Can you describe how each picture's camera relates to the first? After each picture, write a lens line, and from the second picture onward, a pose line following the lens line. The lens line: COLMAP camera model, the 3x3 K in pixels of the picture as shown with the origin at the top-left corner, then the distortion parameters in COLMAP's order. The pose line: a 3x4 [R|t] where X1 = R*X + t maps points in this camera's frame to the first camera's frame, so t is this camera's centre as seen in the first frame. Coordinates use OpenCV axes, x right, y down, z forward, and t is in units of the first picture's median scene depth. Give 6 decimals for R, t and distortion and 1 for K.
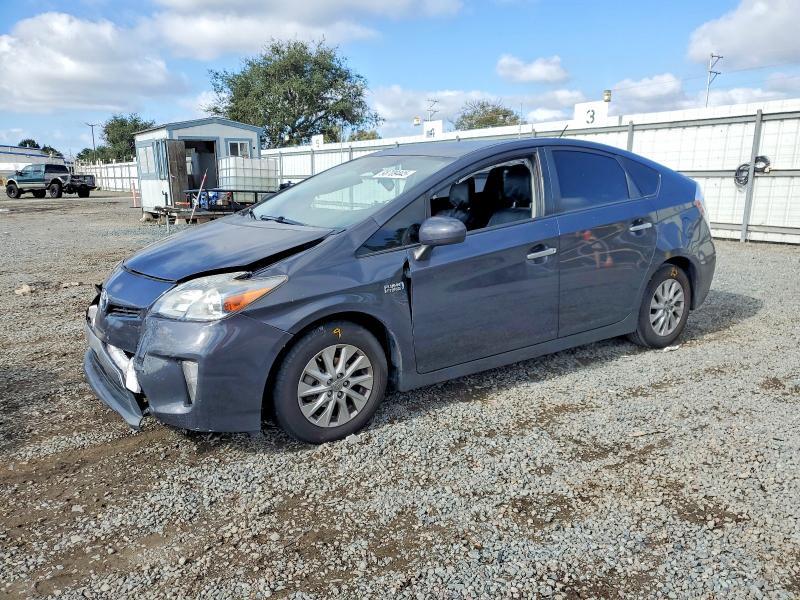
lens RADIAL K [[598.5, 0, 405.0], [0, 598.5, 301.5], [0, 0, 1]] dist [0.020918, -0.000372]
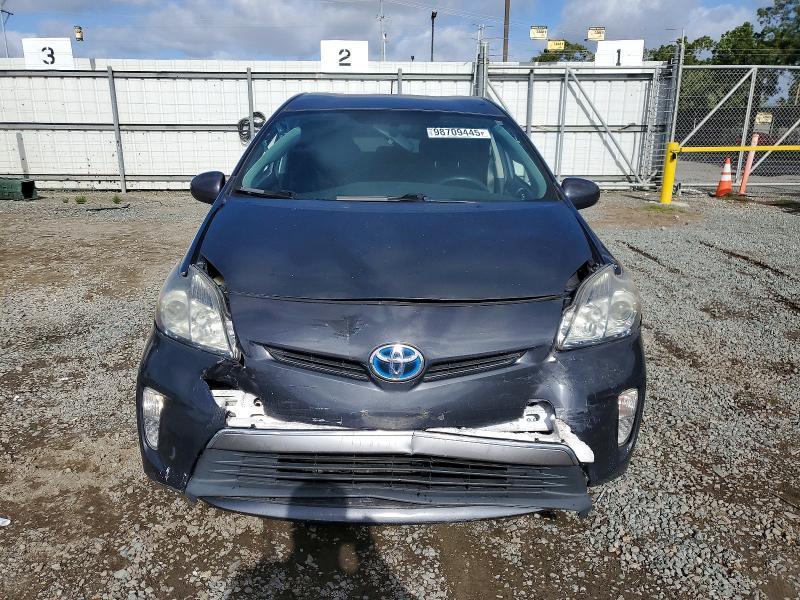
lens RADIAL K [[598.5, 0, 405.0], [0, 598.5, 301.5], [0, 0, 1]] dist [0.020918, -0.000372]
pose [[0.587807, -0.220517, 0.778367, -0.179476], [0.159470, 0.974839, 0.155751, -0.029211], [-0.793128, 0.032575, 0.608183, 0.123012]]
